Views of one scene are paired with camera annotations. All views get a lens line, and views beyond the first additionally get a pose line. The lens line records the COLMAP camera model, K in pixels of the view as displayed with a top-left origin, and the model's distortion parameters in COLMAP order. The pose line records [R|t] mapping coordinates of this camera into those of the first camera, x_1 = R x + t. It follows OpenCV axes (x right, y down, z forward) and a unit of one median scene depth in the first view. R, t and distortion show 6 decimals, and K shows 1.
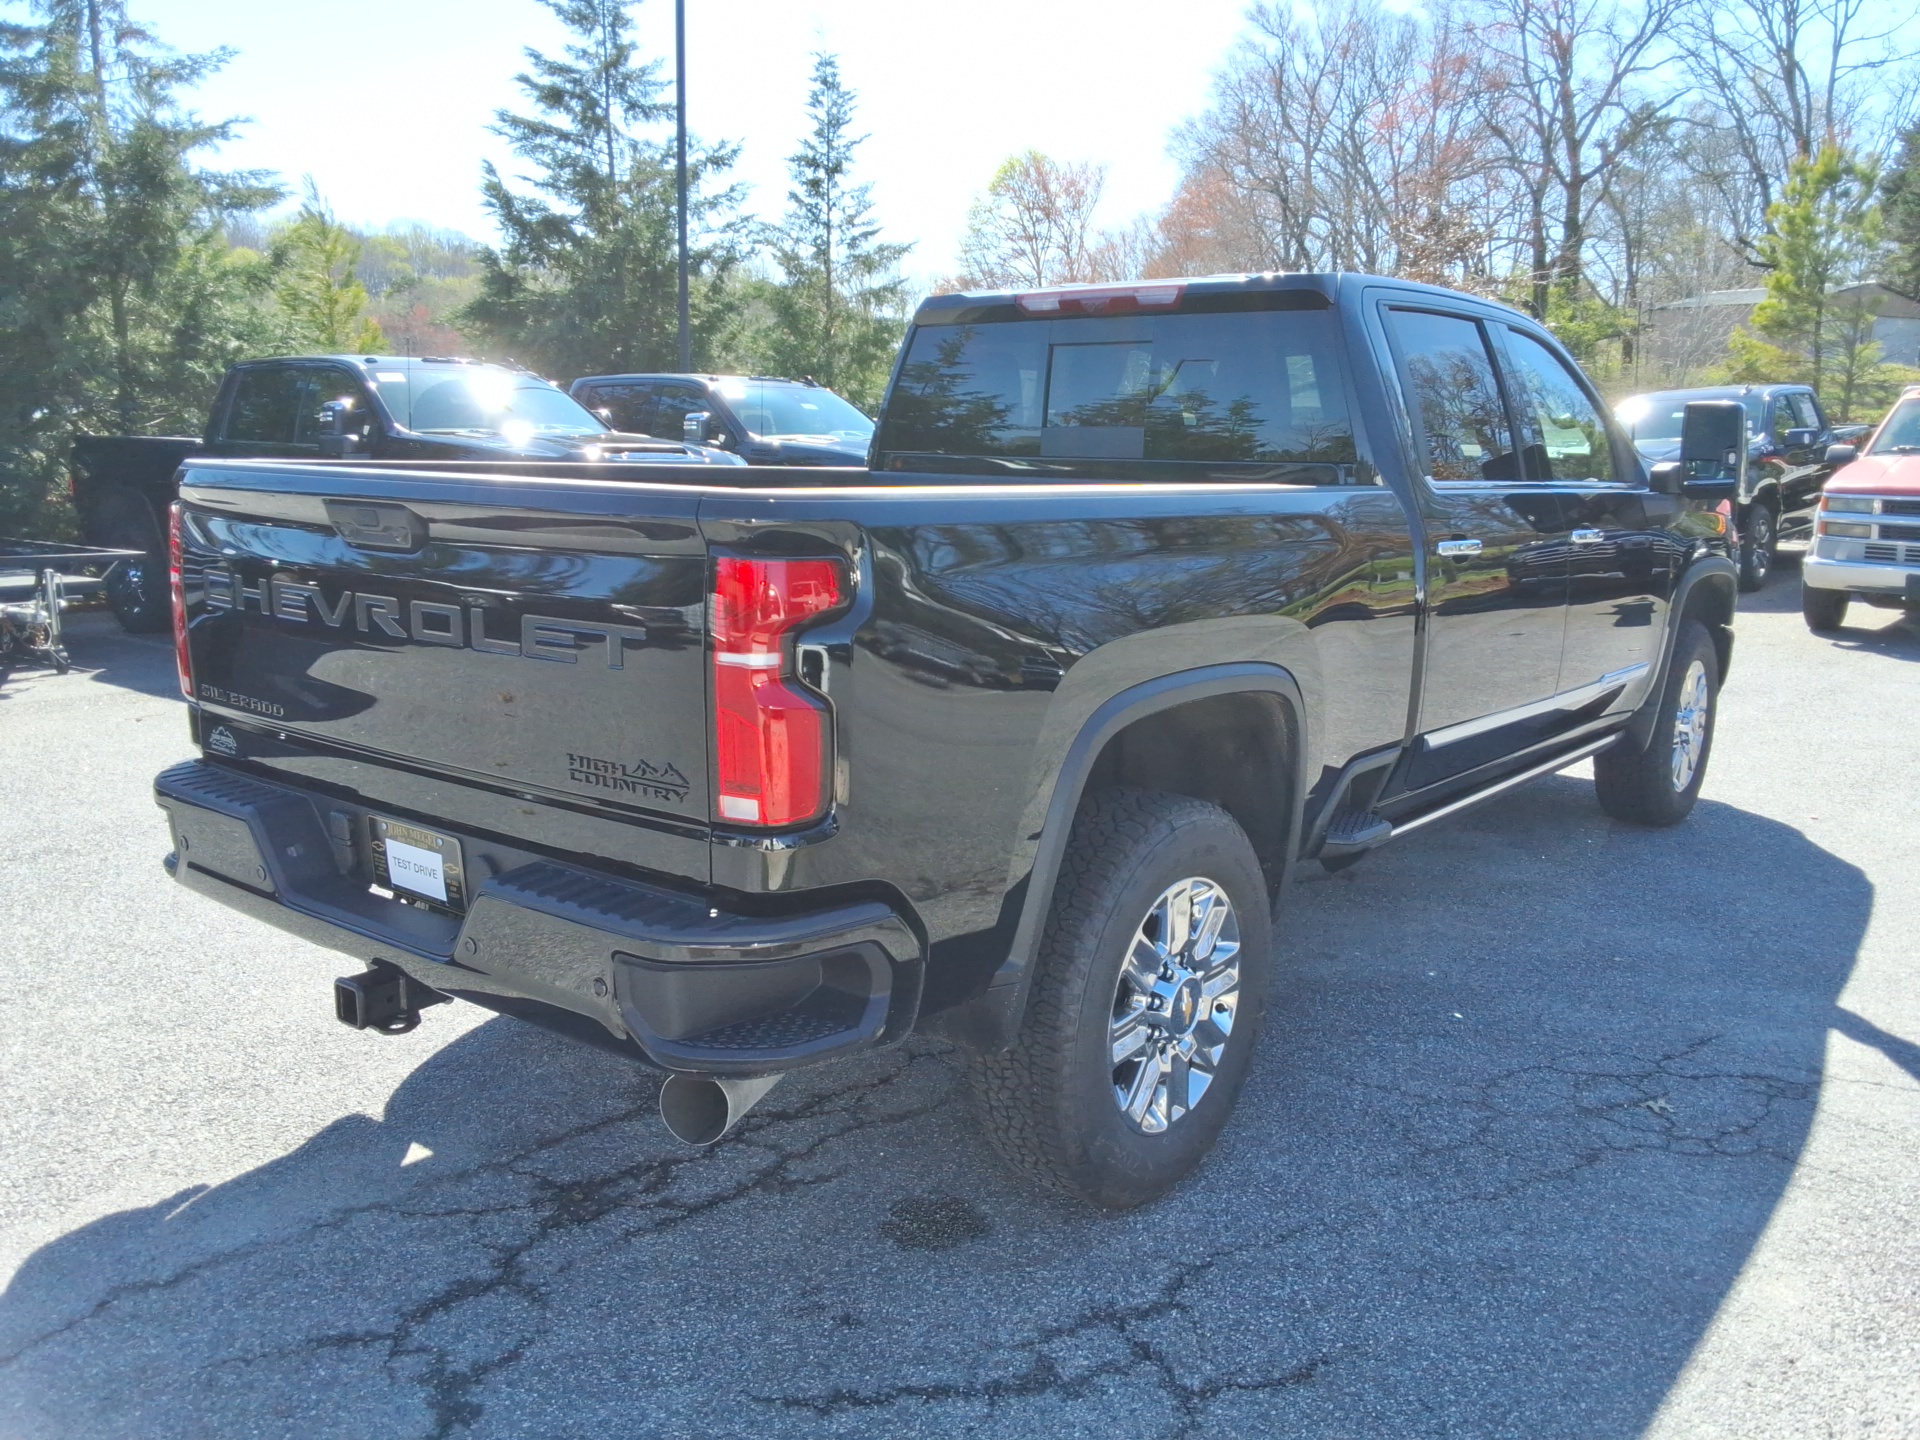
lens RADIAL K [[1541.8, 0, 965.8], [0, 1541.8, 705.9], [0, 0, 1]] dist [0.102823, -0.155275]
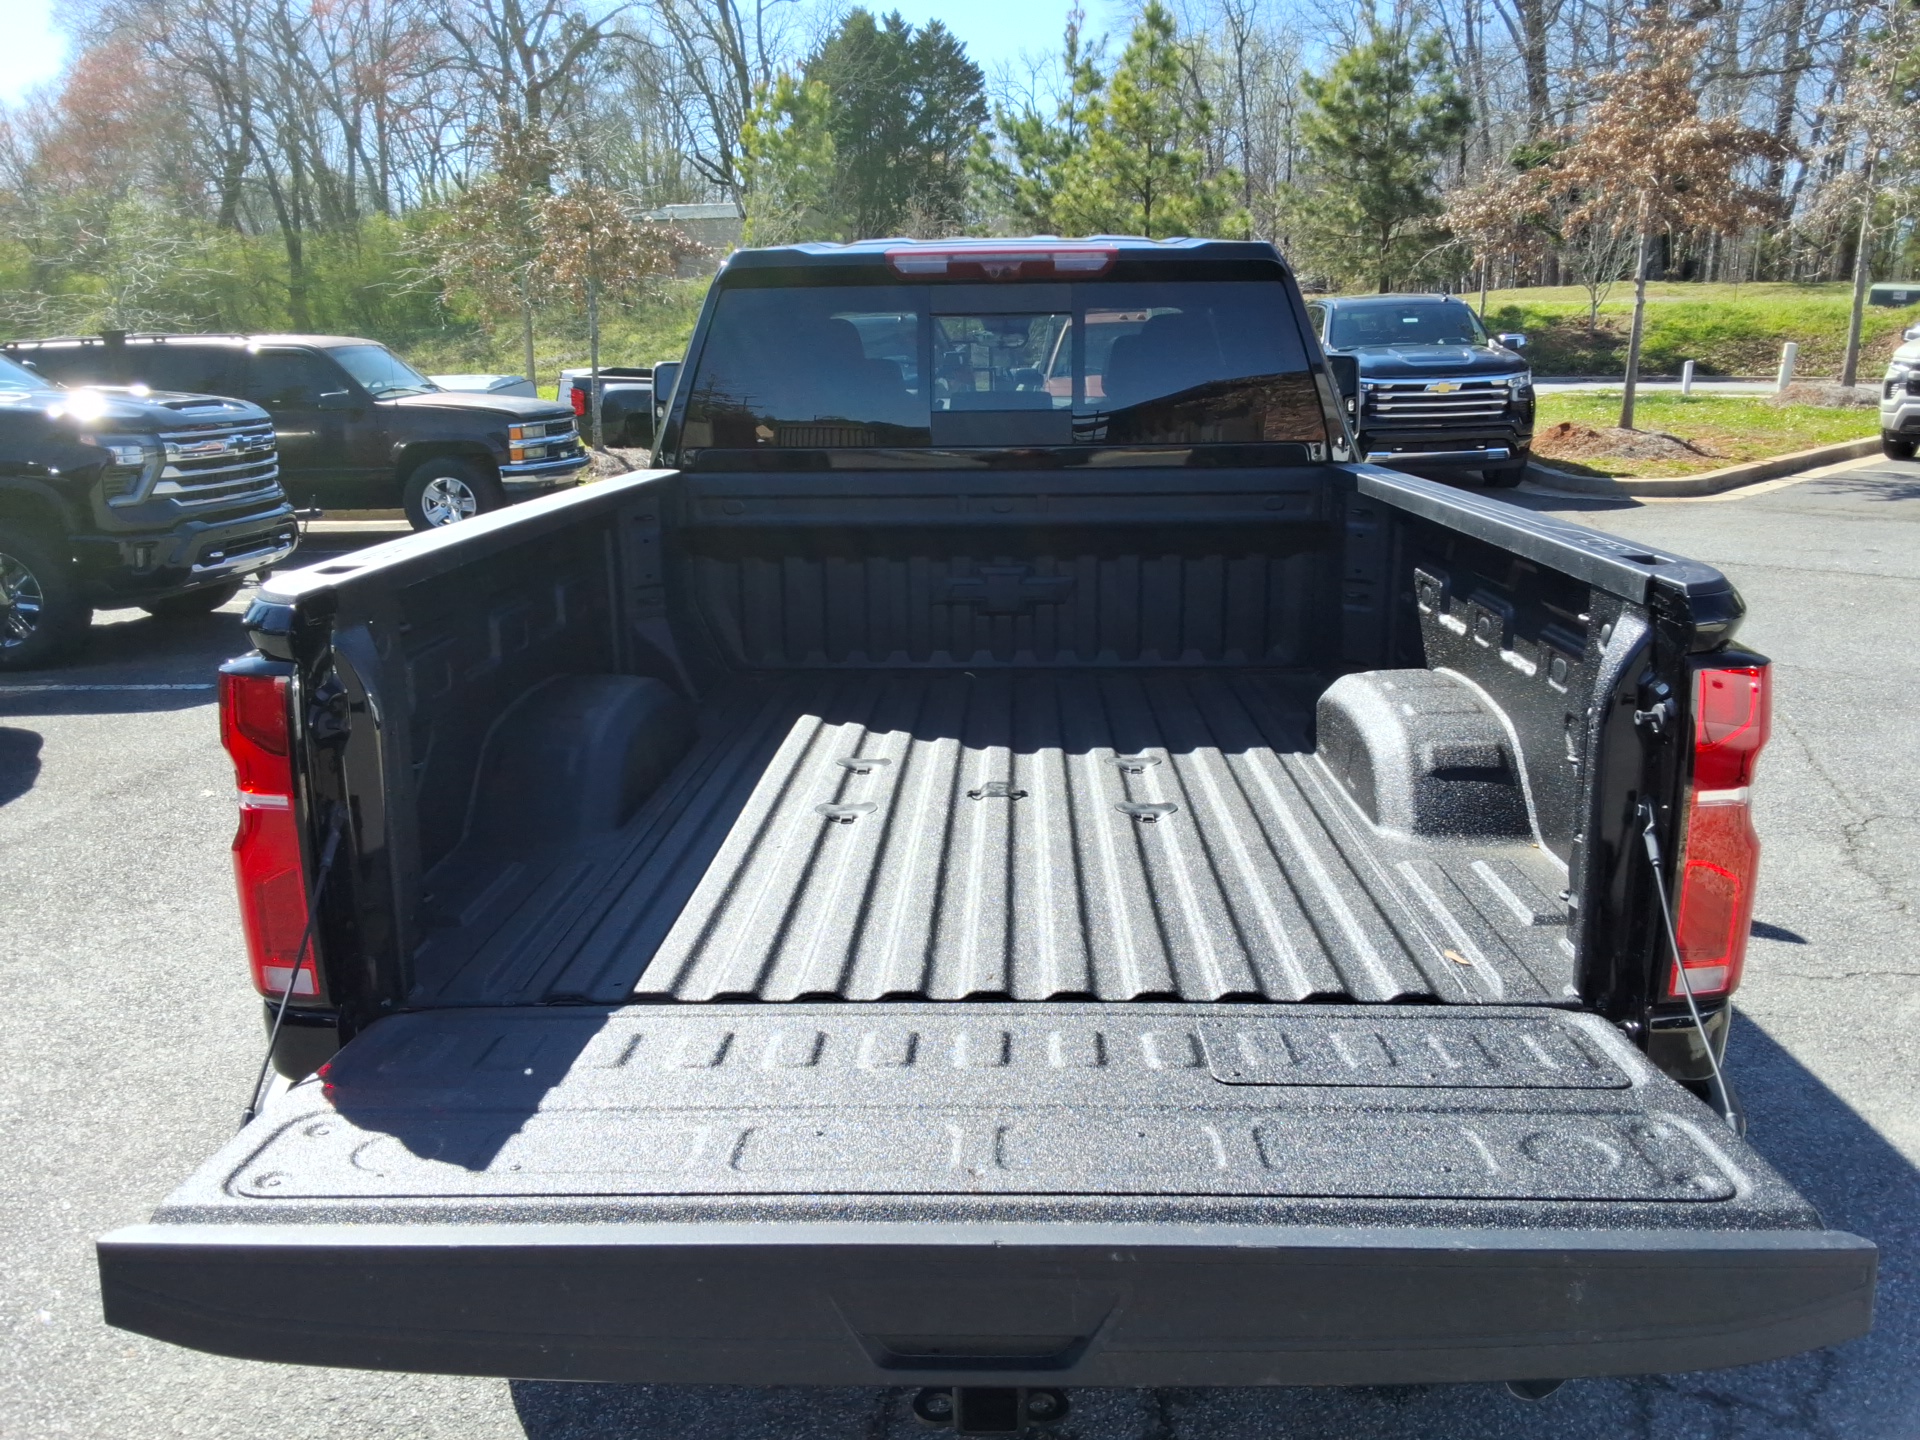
lens RADIAL K [[1541.8, 0, 970.4], [0, 1541.8, 703.6], [0, 0, 1]] dist [0.102823, -0.155275]
pose [[0.803566, -0.160534, 0.573159, -0.475072], [0.128600, 0.987024, 0.096156, -0.105574], [-0.581158, -0.003559, 0.813783, 0.306656]]
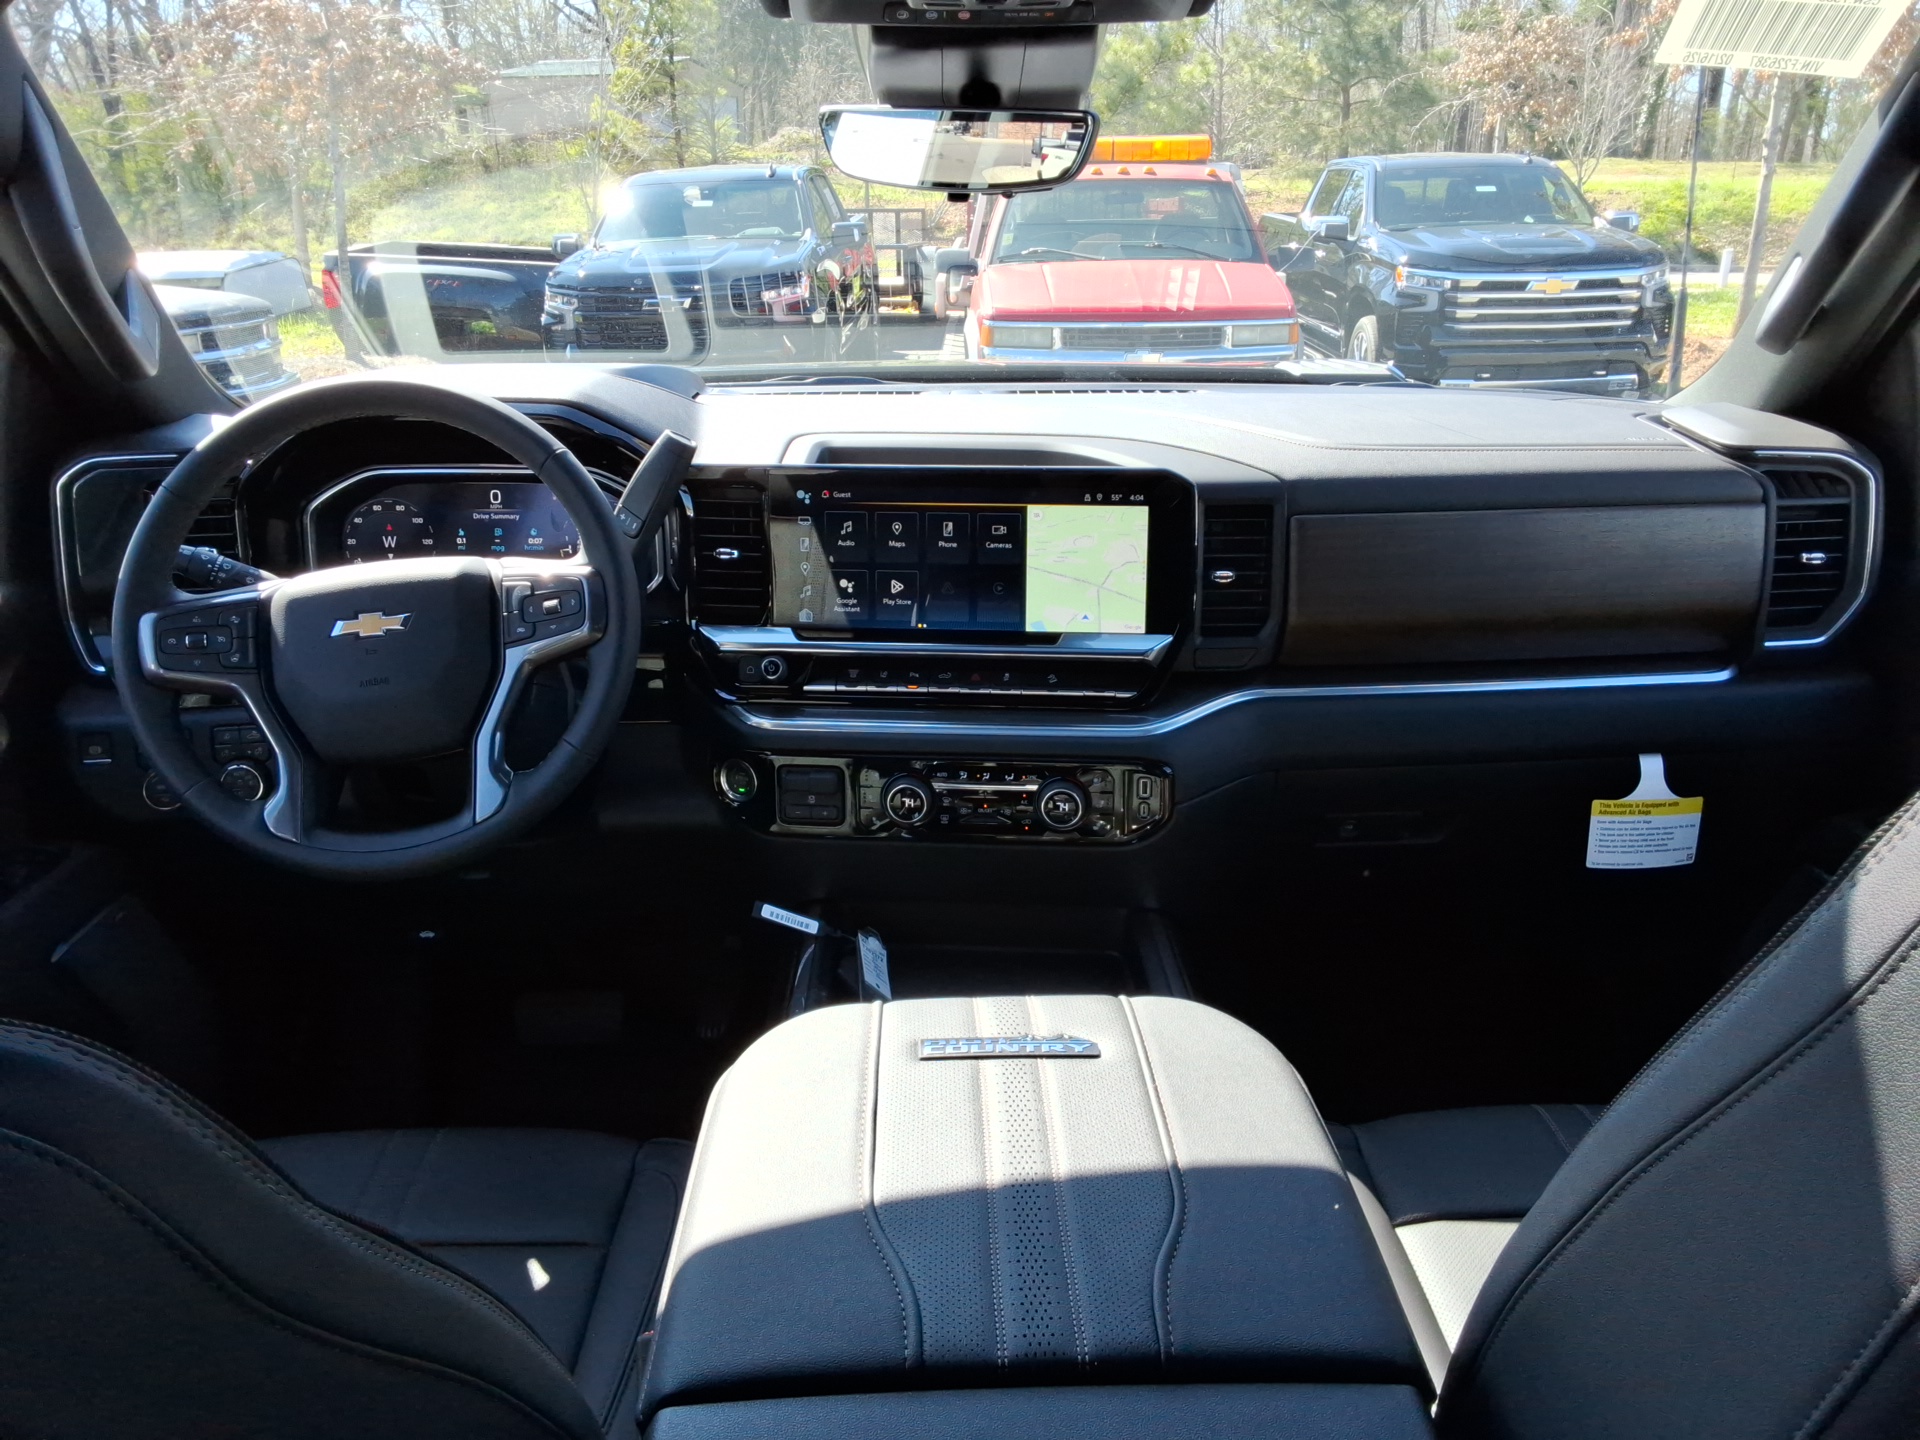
lens RADIAL K [[1541.8, 0, 985.0], [0, 1541.8, 688.7], [0, 0, 1]] dist [0.102823, -0.155275]
pose [[0.762254, -0.203802, 0.614357, 0.188269], [0.126159, 0.977714, 0.167810, -0.238313], [-0.634865, -0.050407, 0.770977, 1.175502]]
